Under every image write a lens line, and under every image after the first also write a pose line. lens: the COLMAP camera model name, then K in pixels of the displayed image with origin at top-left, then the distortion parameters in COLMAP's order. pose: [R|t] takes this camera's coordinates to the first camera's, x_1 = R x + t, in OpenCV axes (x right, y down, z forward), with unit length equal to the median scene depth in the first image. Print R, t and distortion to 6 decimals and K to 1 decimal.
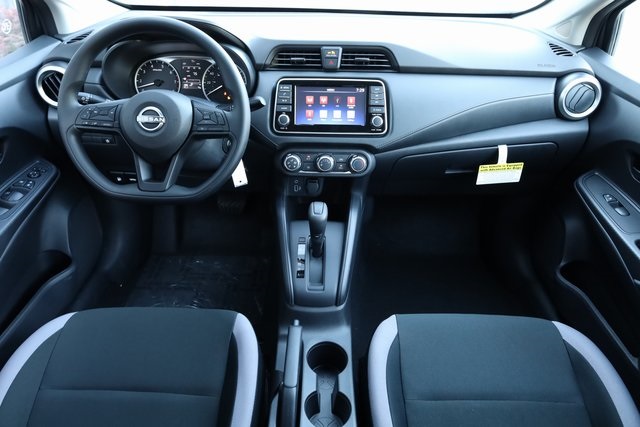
lens RADIAL K [[449.5, 0, 317.2], [0, 449.5, 215.7], [0, 0, 1]] dist [-0.011317, -0.000310]
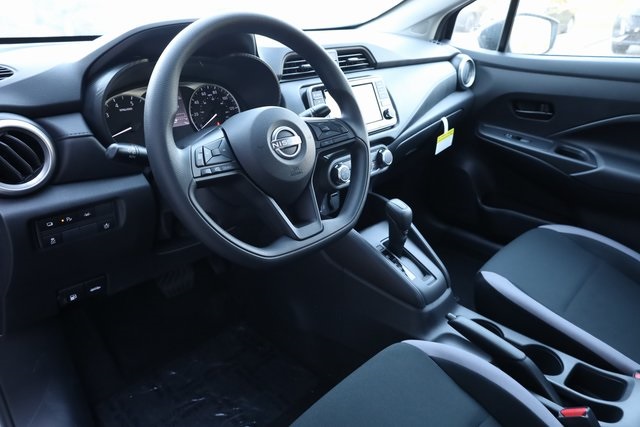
lens RADIAL K [[449.5, 0, 319.4], [0, 449.5, 213.9], [0, 0, 1]] dist [-0.011317, -0.000310]
pose [[0.671924, -0.315294, 0.670155, -0.683274], [0.392948, 0.918764, 0.038274, -0.090270], [-0.627782, 0.237618, 0.741234, 0.352017]]
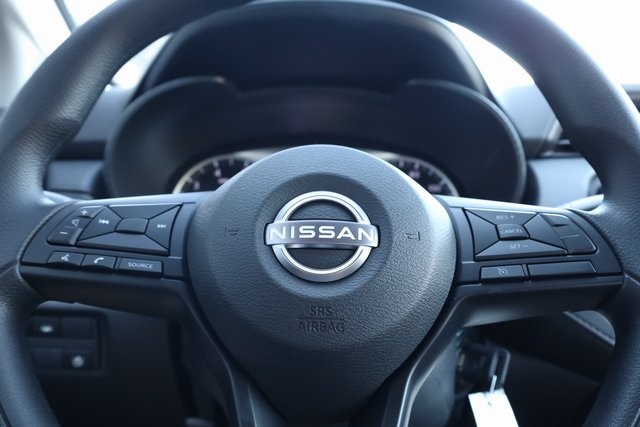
lens RADIAL K [[628.2, 0, 323.3], [0, 628.2, 211.8], [0, 0, 1]] dist [-0.016769, 0.000000]
pose [[0.999129, -0.013003, 0.039660, -0.304139], [0.029596, 0.890745, -0.453539, -0.048268], [-0.029430, 0.454318, 0.890354, 0.528043]]
